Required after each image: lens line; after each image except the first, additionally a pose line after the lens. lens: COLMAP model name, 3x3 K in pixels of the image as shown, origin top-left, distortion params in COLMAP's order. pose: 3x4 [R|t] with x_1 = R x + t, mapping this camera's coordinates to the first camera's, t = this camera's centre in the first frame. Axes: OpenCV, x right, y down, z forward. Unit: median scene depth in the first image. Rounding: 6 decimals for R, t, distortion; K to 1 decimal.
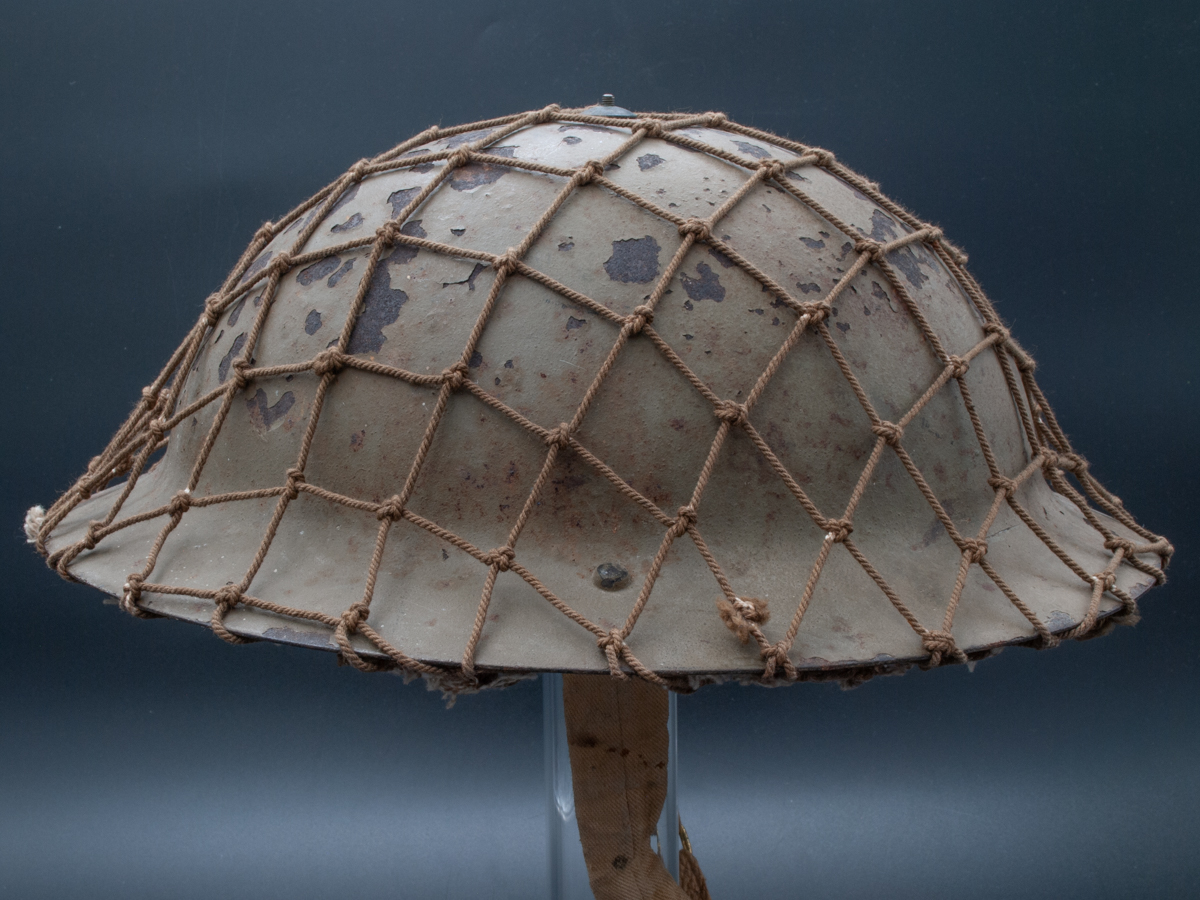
lens RADIAL K [[1575.5, 0, 600.0], [0, 1575.5, 450.0], [0, 0, 1]] dist [0.278490, -0.005959]
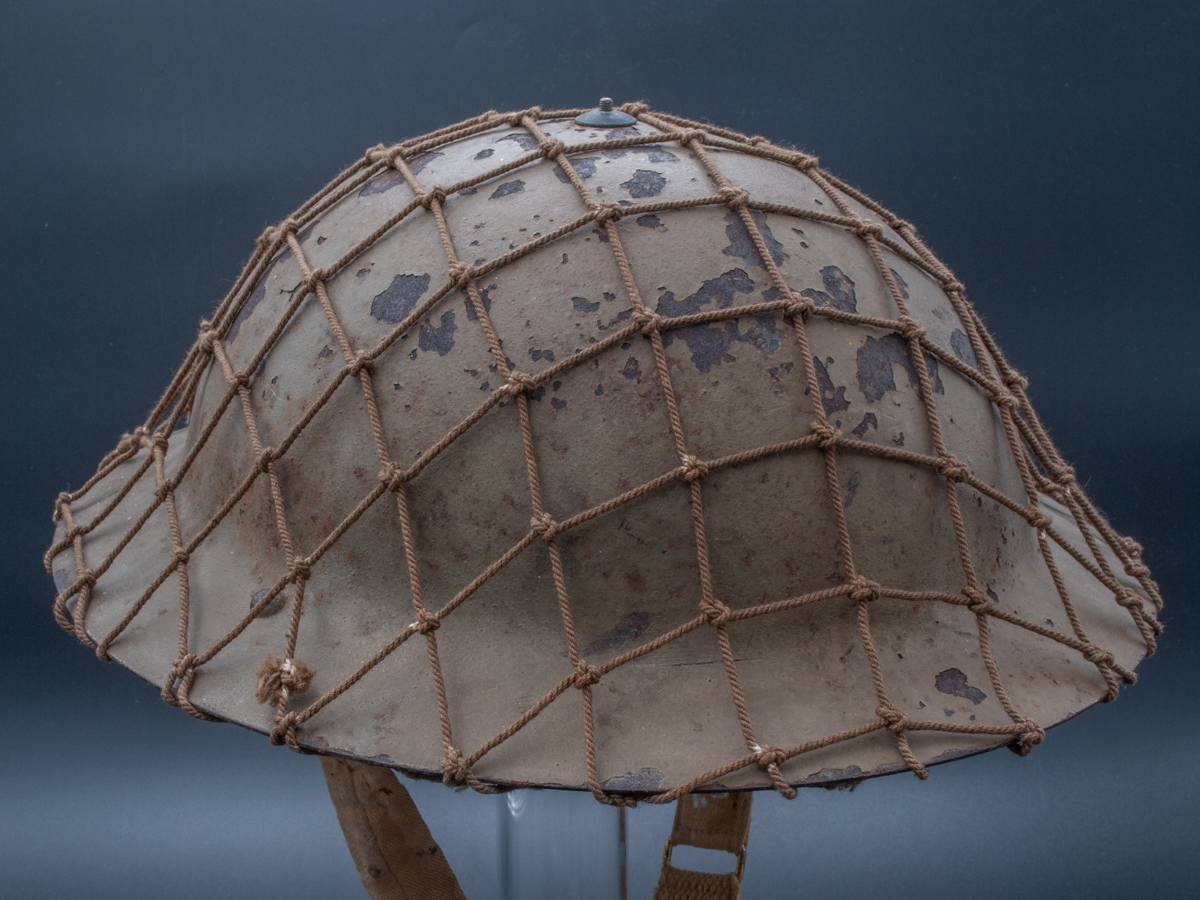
lens RADIAL K [[1575.5, 0, 600.0], [0, 1575.5, 450.0], [0, 0, 1]] dist [0.278490, -0.005959]
pose [[0.762064, 0.209720, -0.612598, 0.745944], [-0.136218, 0.976848, 0.164965, -0.207737], [0.633011, -0.042267, 0.772988, 0.305256]]
